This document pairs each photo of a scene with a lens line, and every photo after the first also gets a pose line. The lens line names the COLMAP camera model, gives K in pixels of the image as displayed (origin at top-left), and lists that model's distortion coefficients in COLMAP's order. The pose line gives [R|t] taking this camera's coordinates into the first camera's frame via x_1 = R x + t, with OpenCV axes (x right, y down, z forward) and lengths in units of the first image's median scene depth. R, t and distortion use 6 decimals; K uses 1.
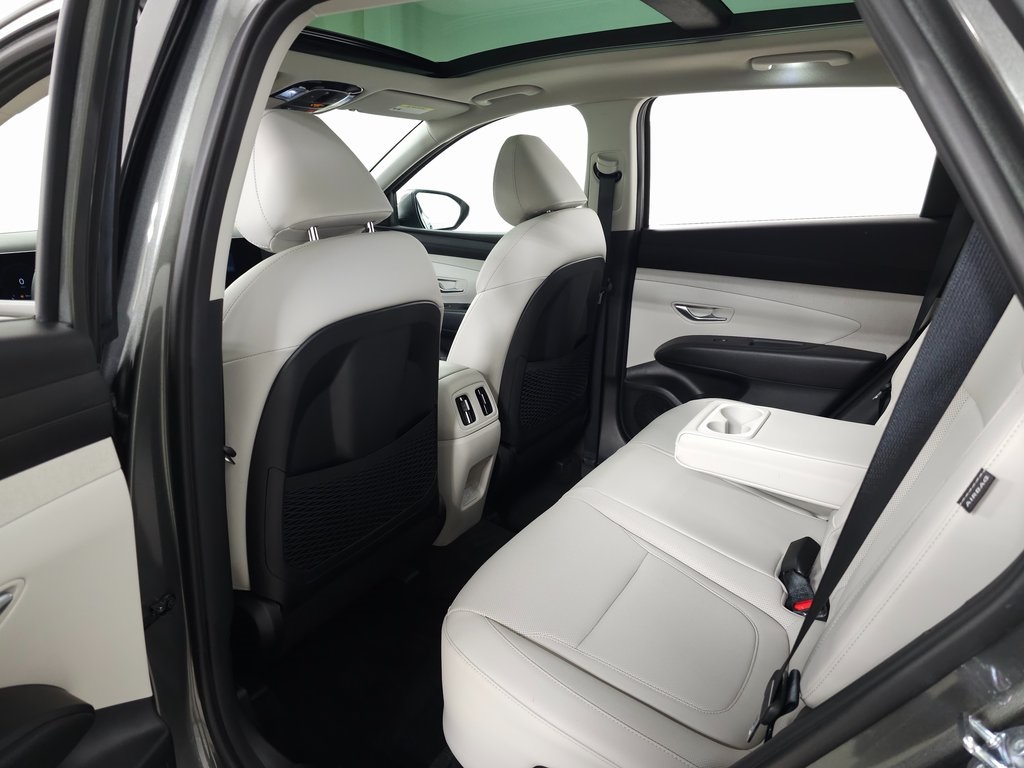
lens RADIAL K [[698.0, 0, 516.6], [0, 698.0, 386.8], [0, 0, 1]] dist [0.040701, -0.049917]
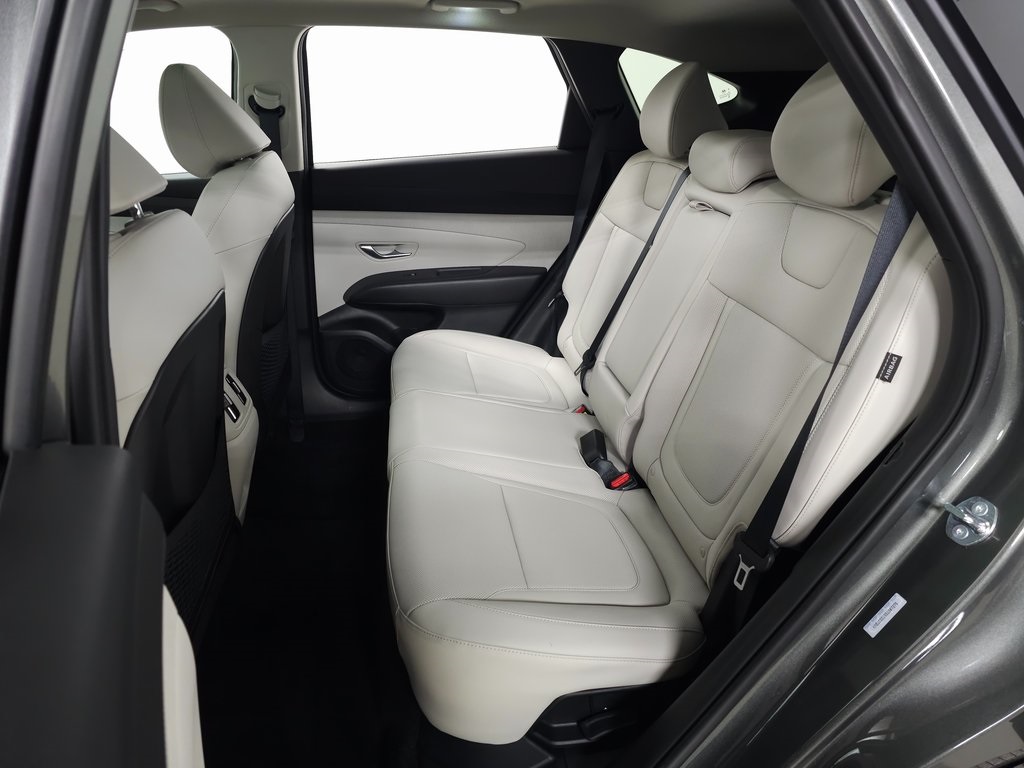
lens RADIAL K [[698.0, 0, 518.6], [0, 698.0, 384.9], [0, 0, 1]] dist [0.040701, -0.049917]
pose [[0.763706, -0.243397, 0.597922, -0.251457], [0.172450, 0.969461, 0.174376, -0.062917], [-0.622105, -0.030060, 0.782357, 0.085318]]
